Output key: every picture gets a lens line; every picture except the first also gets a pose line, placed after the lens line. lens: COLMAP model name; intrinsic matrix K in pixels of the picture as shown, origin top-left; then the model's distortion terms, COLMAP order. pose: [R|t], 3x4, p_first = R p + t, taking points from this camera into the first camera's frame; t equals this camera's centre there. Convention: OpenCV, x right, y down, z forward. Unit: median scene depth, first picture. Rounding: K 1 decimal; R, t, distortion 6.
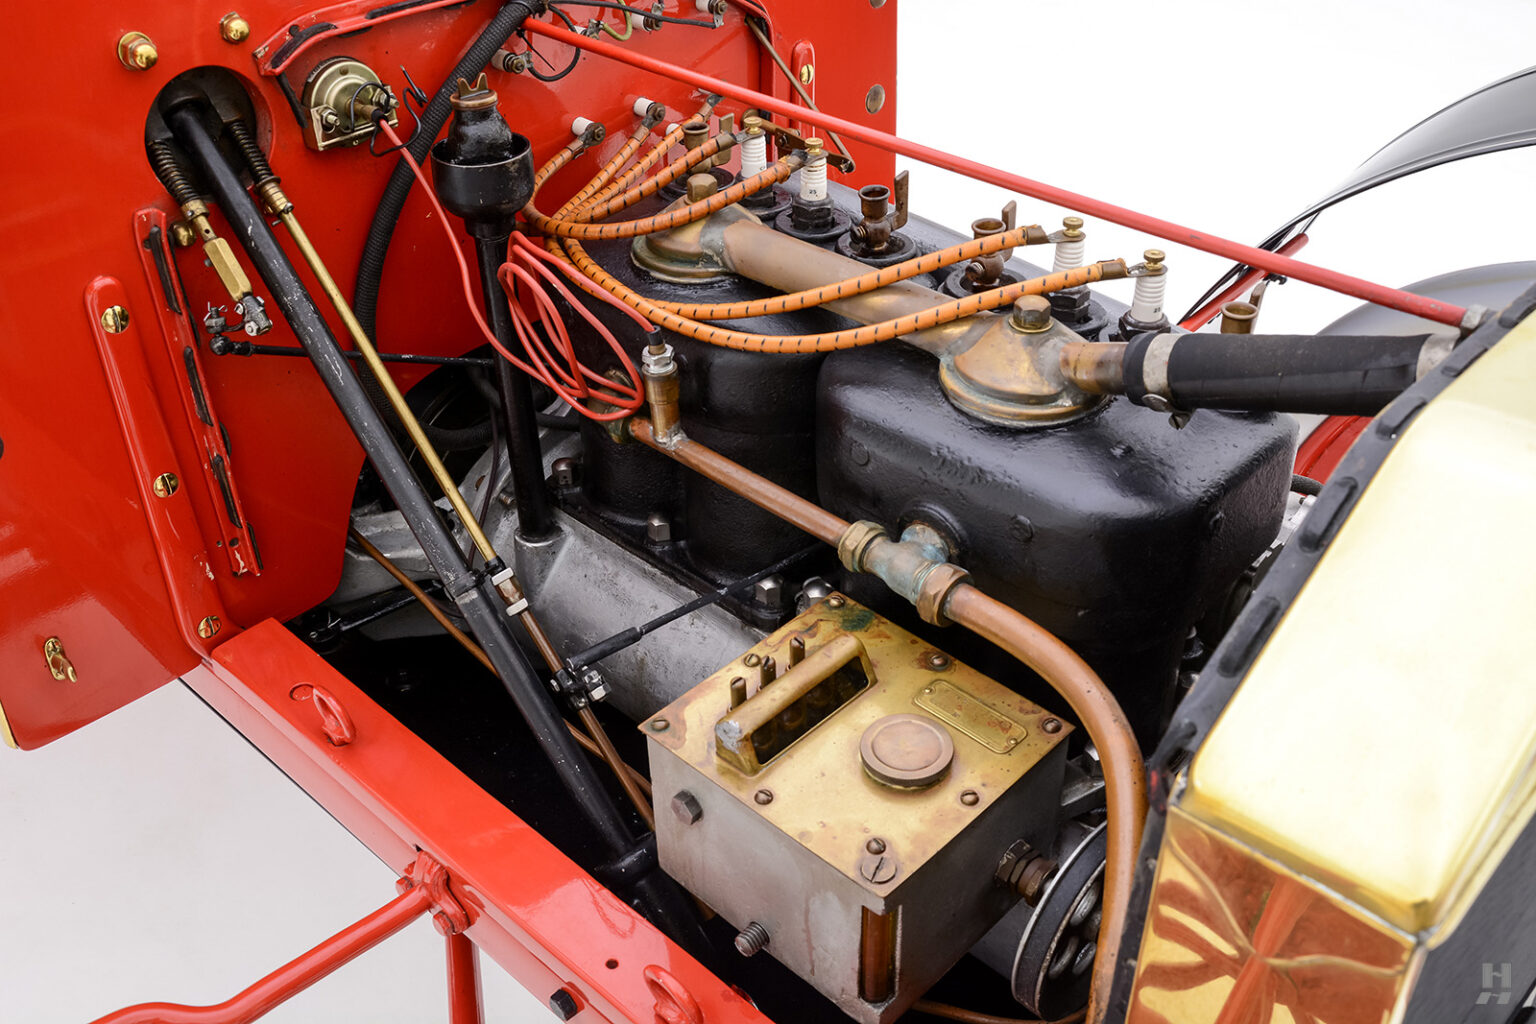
lens RADIAL K [[1416.2, 0, 768.0], [0, 1416.2, 512.0], [0, 0, 1]] dist [-0.008156, -0.010842]
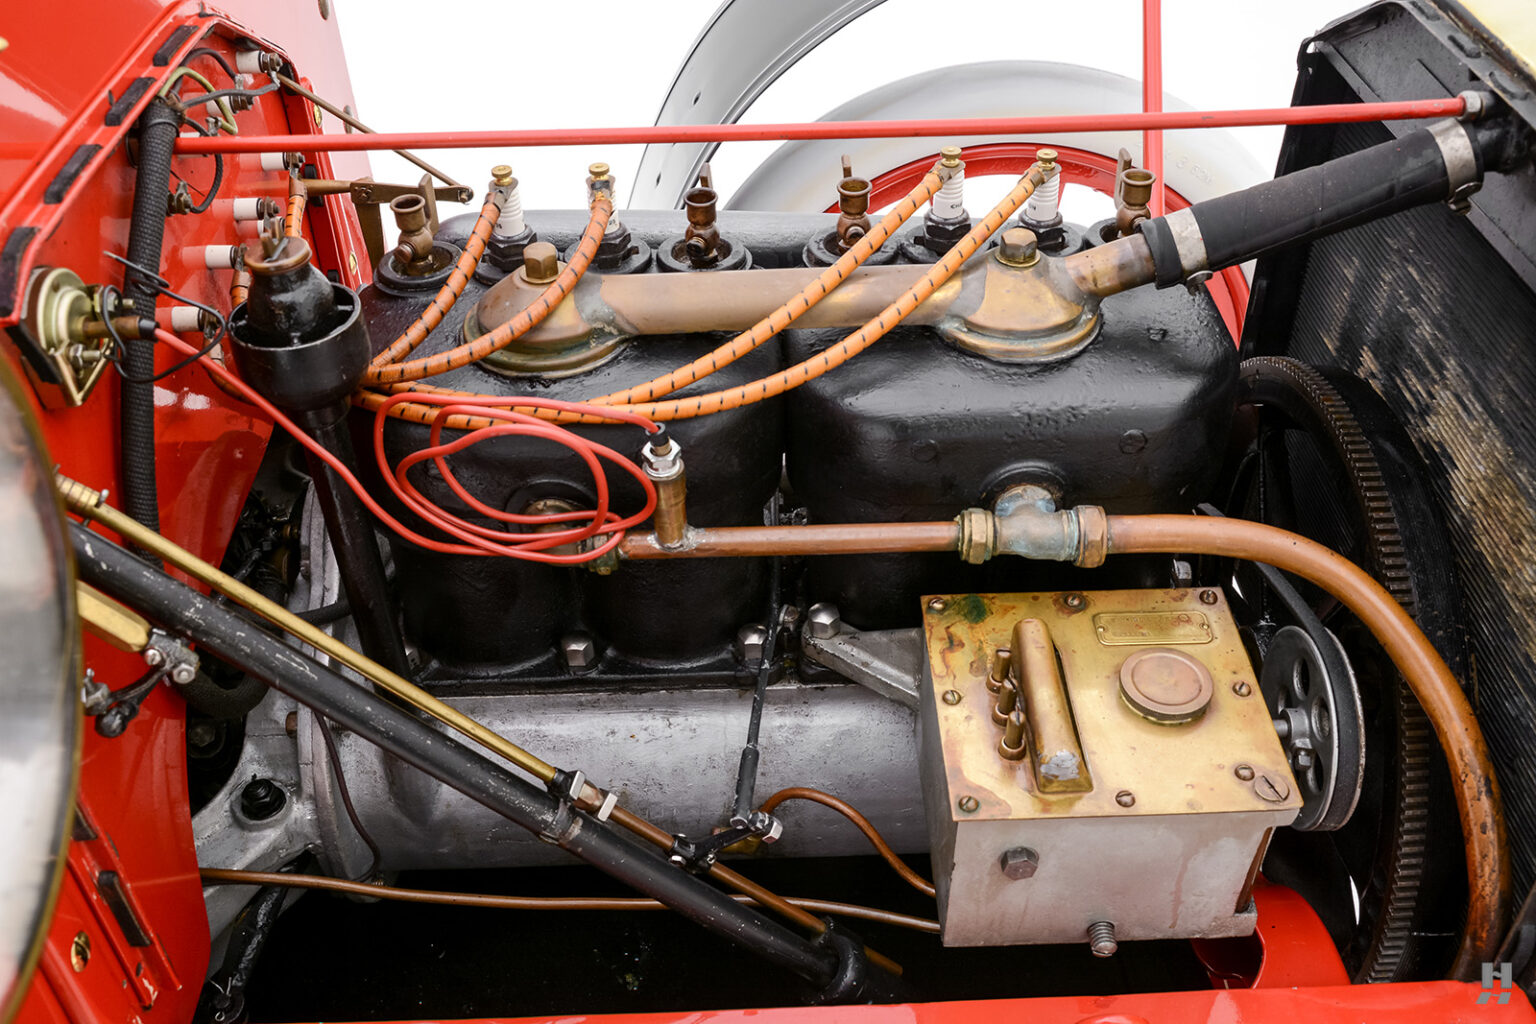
lens RADIAL K [[1499.0, 0, 769.7], [0, 1499.0, 485.7], [0, 0, 1]] dist [-0.020203, -0.010195]
pose [[0.711124, -0.445808, 0.543652, -0.529120], [0.417709, 0.889890, 0.183347, -0.232545], [-0.565528, 0.096706, 0.819040, 0.227074]]
